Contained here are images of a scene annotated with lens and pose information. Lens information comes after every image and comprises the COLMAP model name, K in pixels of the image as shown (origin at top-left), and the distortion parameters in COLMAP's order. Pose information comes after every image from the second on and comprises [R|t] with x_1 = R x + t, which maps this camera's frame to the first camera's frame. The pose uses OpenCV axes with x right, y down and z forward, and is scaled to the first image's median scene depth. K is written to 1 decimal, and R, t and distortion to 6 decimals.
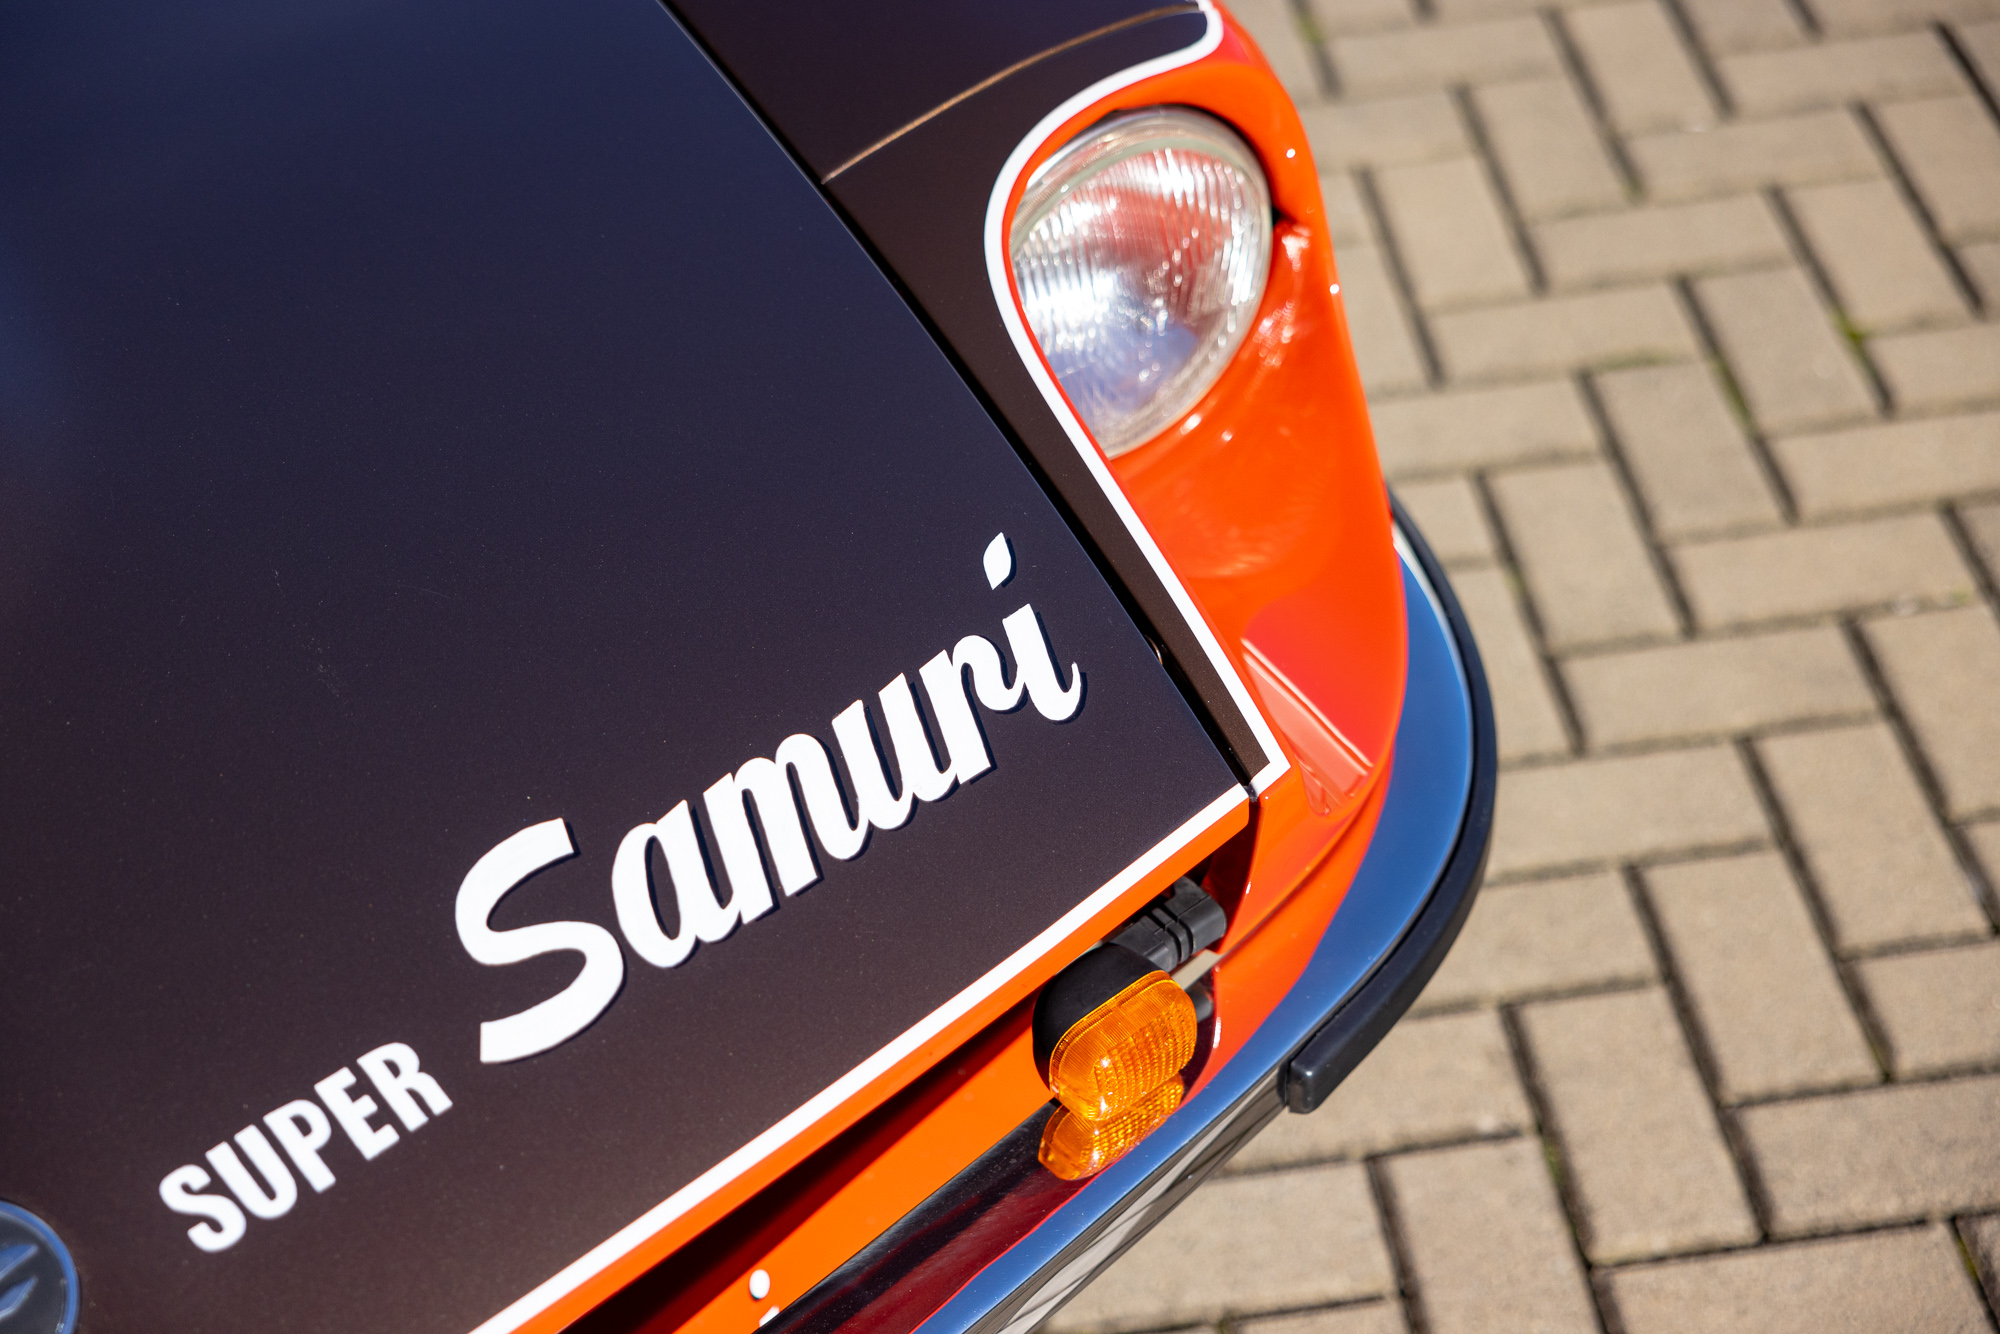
lens RADIAL K [[3428.9, 0, 1000.0], [0, 3428.9, 667.0], [0, 0, 1]] dist [0.007381, 0.218692]
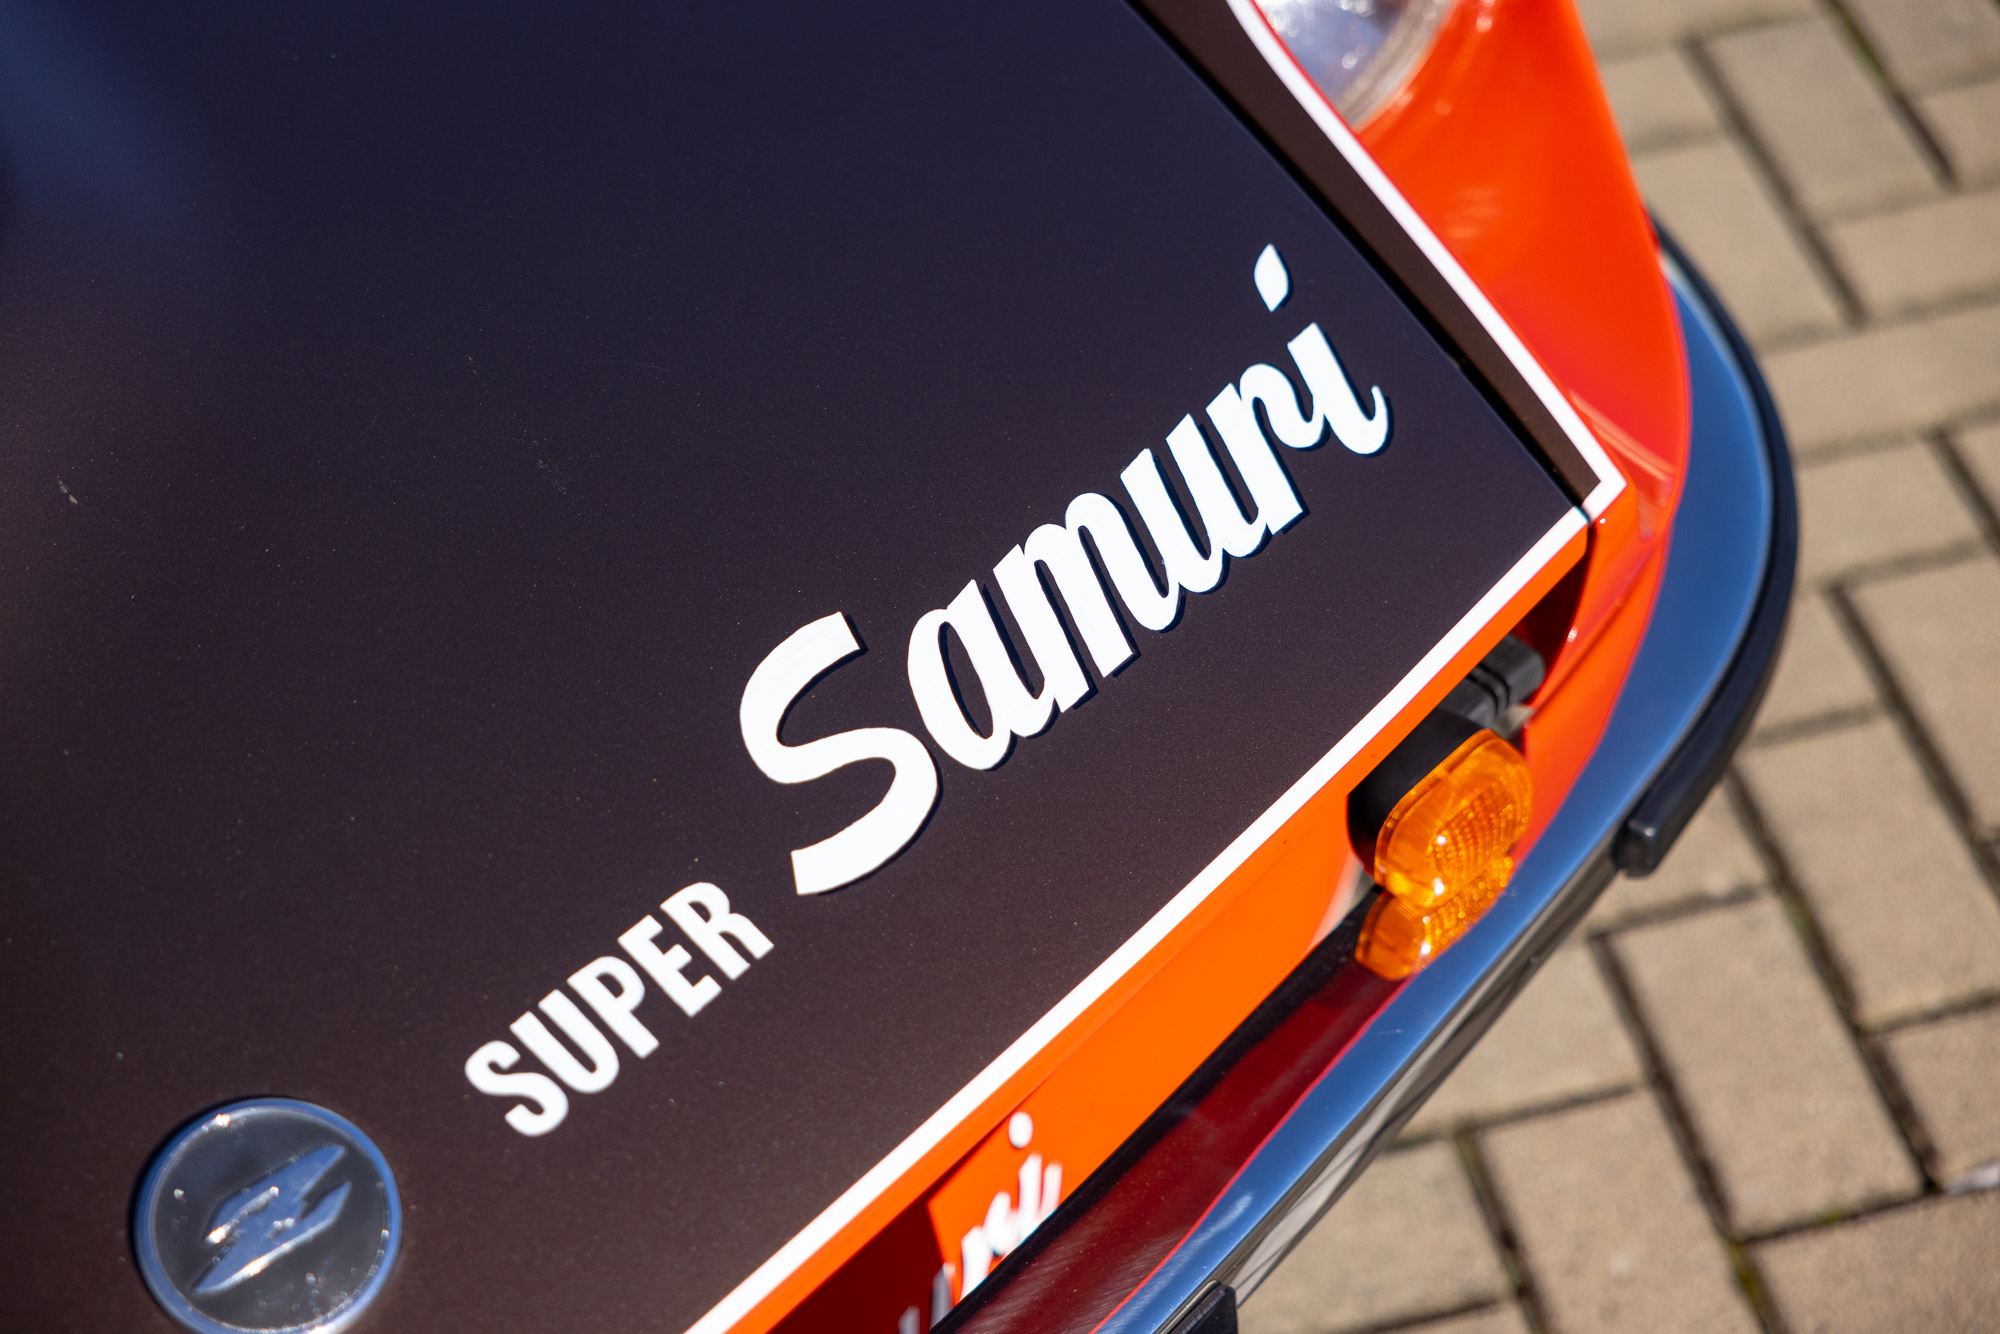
lens RADIAL K [[3850.4, 0, 1000.0], [0, 3850.4, 667.0], [0, 0, 1]] dist [-0.000885, 0.142918]
pose [[0.994847, -0.089366, 0.047879, -0.132345], [0.086661, 0.994670, 0.055873, 0.007064], [-0.052617, -0.051436, 0.997289, 0.025593]]
